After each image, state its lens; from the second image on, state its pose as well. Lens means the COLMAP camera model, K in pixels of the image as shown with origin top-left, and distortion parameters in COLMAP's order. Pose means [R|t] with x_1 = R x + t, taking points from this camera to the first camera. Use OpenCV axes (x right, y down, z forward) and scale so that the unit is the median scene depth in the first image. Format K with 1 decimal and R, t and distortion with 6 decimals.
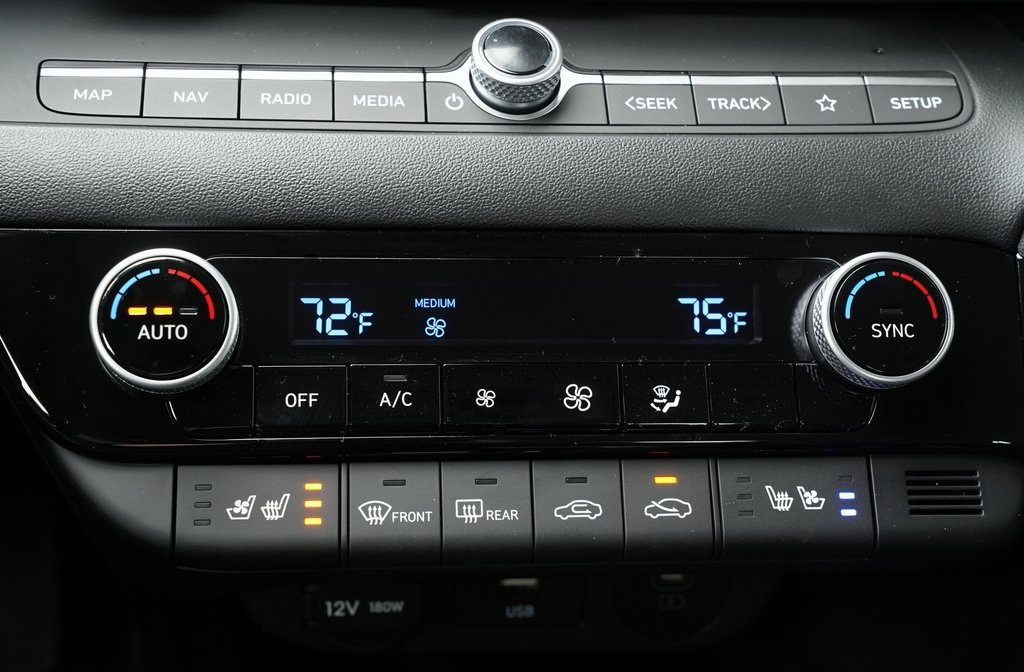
lens RADIAL K [[1447.4, 0, 522.2], [0, 1447.4, 338.9], [0, 0, 1]] dist [0.103957, 0.000000]
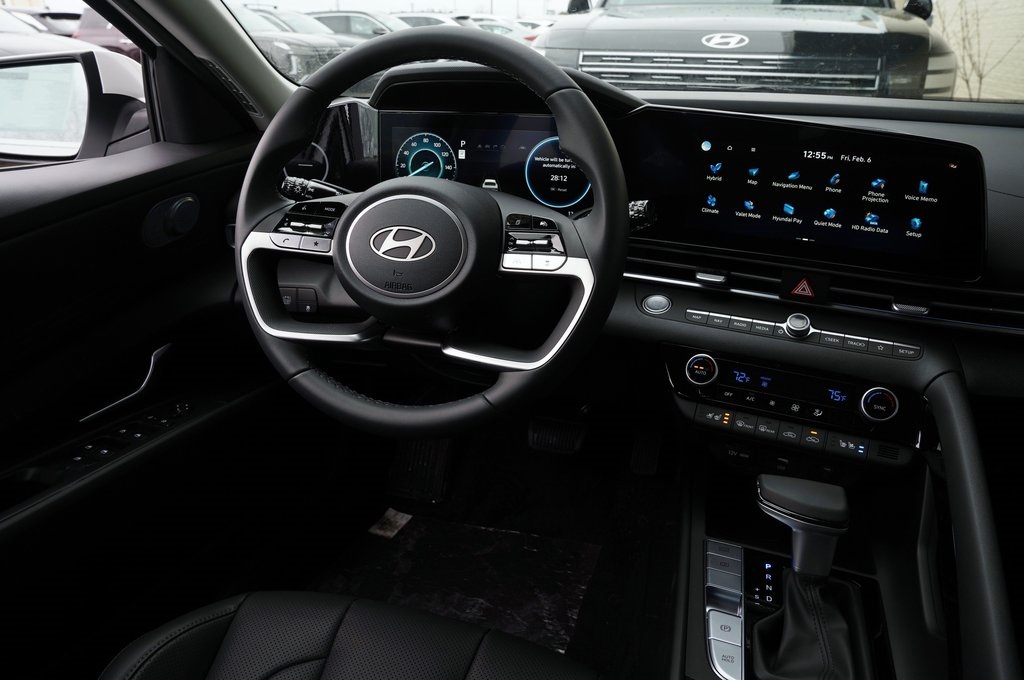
lens RADIAL K [[740.0, 0, 523.1], [0, 740.0, 340.7], [0, 0, 1]] dist [-0.053526, 0.017752]
pose [[0.854735, 0.170563, -0.490241, 0.361609], [-0.205013, 0.978612, -0.016964, 0.047540], [0.476862, 0.115006, 0.871422, -1.180382]]
